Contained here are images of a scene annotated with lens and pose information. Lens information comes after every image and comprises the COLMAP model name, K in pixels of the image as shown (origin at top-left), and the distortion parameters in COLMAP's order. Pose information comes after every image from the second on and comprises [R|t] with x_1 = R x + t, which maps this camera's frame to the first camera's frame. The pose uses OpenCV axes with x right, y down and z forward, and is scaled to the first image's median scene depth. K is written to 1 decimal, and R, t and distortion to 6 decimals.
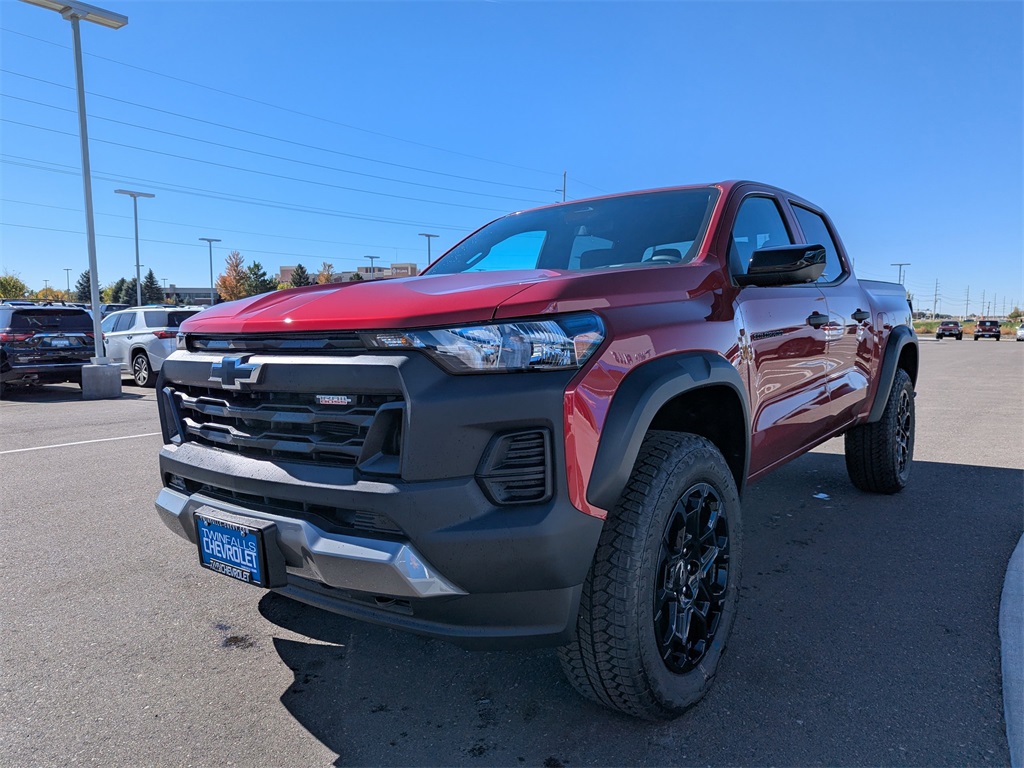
lens RADIAL K [[720.8, 0, 513.1], [0, 720.8, 387.8], [0, 0, 1]] dist [0.053223, -0.052260]
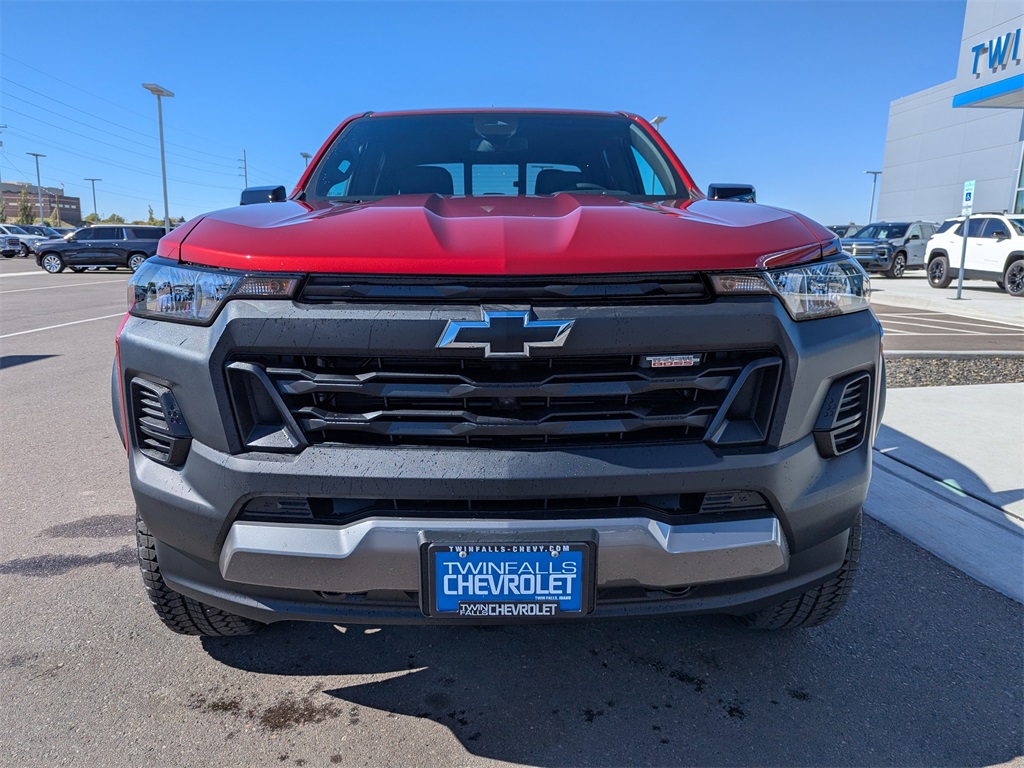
lens RADIAL K [[720.8, 0, 513.1], [0, 720.8, 387.8], [0, 0, 1]] dist [0.053223, -0.052260]
pose [[0.781233, -0.107101, 0.614983, -0.693959], [0.038949, 0.991615, 0.123215, -0.046386], [-0.623023, -0.072307, 0.778854, 0.392449]]
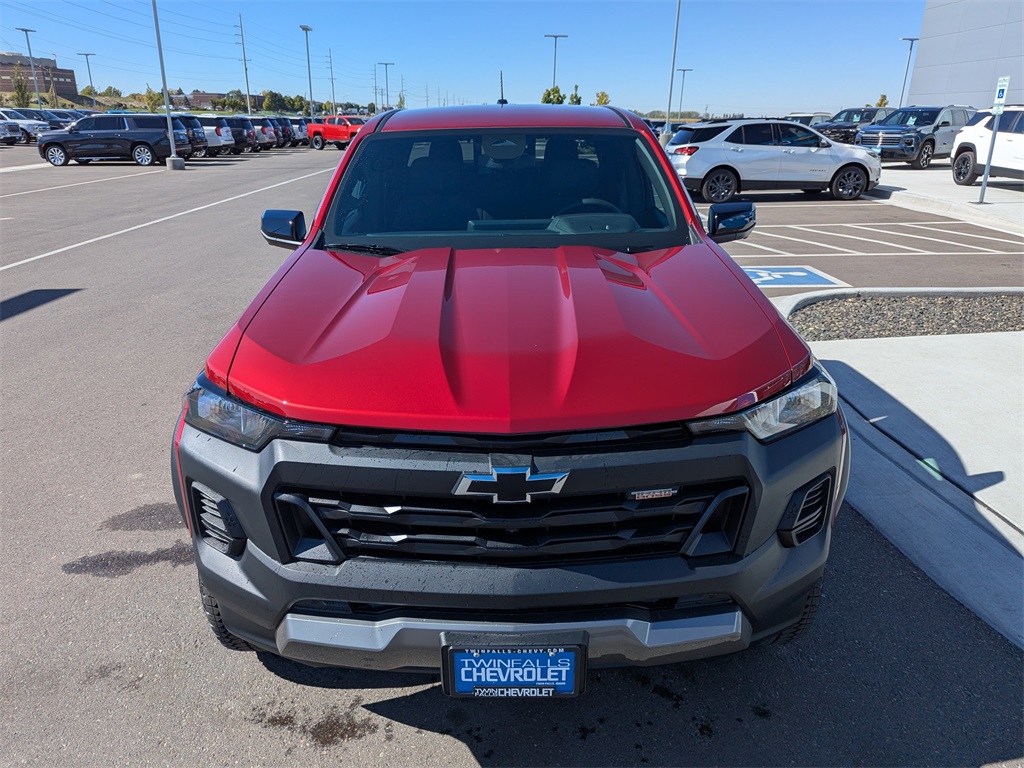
lens RADIAL K [[719.0, 0, 511.4], [0, 719.0, 381.8], [0, 0, 1]] dist [0.052553, -0.044784]
pose [[0.792349, -0.202134, 0.575608, -0.710343], [0.046190, 0.960683, 0.273777, -0.302639], [-0.608317, -0.190340, 0.770533, 0.342274]]
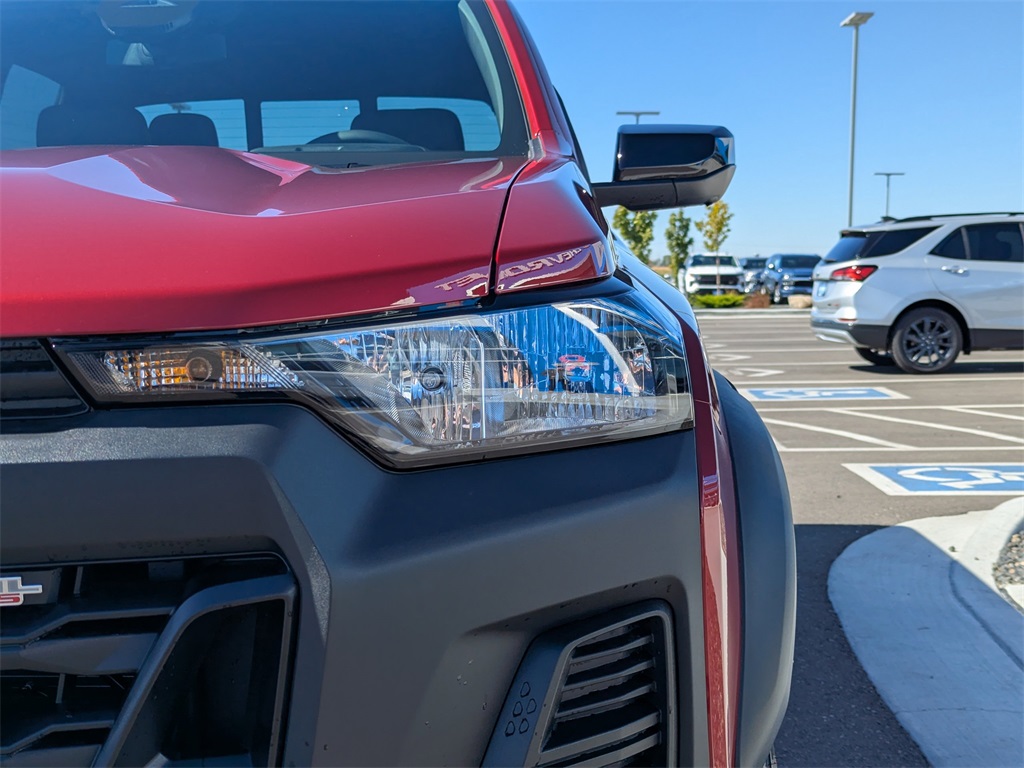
lens RADIAL K [[1454.4, 0, 512.0], [0, 1454.4, 384.0], [0, 0, 1]] dist [0.013229, 0.006431]
pose [[0.816329, -0.046371, 0.575723, -0.311944], [0.052284, 0.998612, 0.006299, -0.044177], [-0.575216, 0.024959, 0.817620, 0.337337]]
